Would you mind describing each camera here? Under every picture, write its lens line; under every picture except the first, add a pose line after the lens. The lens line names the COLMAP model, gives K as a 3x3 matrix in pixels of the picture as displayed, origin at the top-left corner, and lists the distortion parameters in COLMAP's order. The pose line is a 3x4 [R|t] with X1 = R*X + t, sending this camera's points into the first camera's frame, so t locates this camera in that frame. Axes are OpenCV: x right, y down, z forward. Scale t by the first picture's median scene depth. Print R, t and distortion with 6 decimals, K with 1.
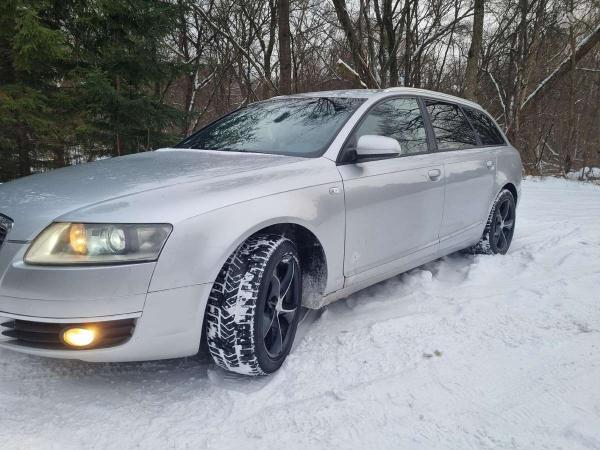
lens RADIAL K [[445.3, 0, 296.3], [0, 445.3, 222.6], [0, 0, 1]] dist [0.112315, -0.143237]
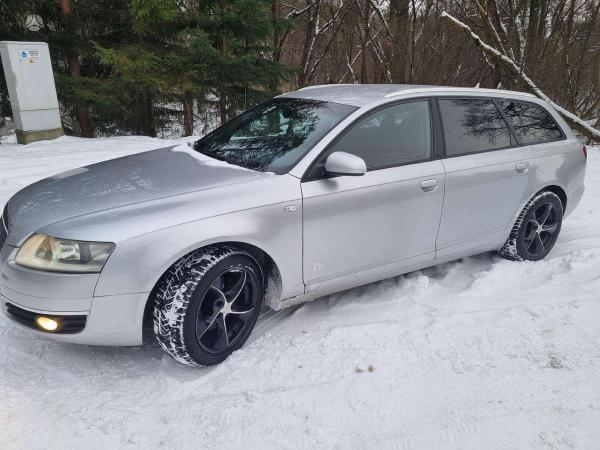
lens RADIAL K [[445.3, 0, 296.3], [0, 445.3, 222.6], [0, 0, 1]] dist [0.112315, -0.143237]
pose [[0.965451, 0.084738, -0.246423, 0.433870], [-0.056162, 0.991090, 0.120772, -0.199364], [0.254461, -0.102760, 0.961608, -0.041373]]
